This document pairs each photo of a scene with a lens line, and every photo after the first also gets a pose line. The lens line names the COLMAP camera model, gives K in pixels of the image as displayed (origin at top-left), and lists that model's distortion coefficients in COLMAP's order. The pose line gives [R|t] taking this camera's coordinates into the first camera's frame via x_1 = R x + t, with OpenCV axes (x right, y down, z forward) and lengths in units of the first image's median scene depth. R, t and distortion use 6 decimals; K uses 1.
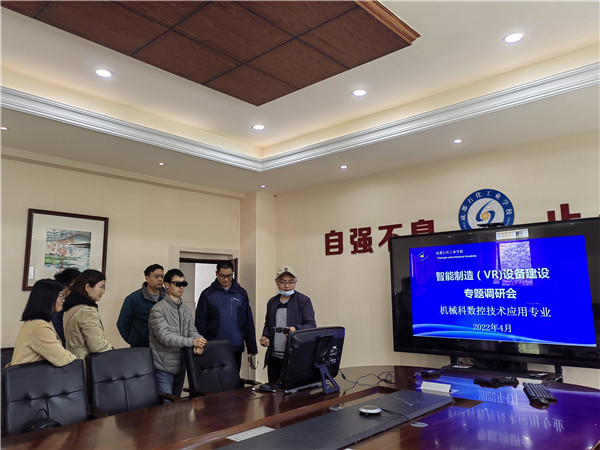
lens RADIAL K [[480.3, 0, 305.6], [0, 480.3, 222.4], [0, 0, 1]] dist [0.017126, 0.022903]
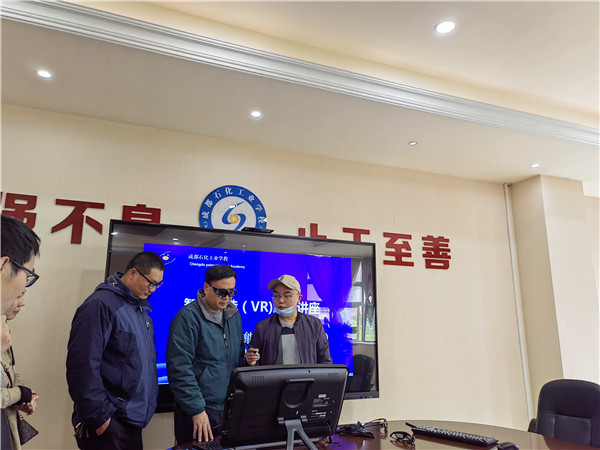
lens RADIAL K [[480.3, 0, 294.2], [0, 480.3, 226.4], [0, 0, 1]] dist [0.017126, 0.022903]
pose [[0.410118, 0.194675, 0.891013, -0.273536], [-0.146301, 0.978345, -0.146416, 0.094725], [-0.900222, -0.070309, 0.429718, 0.538498]]
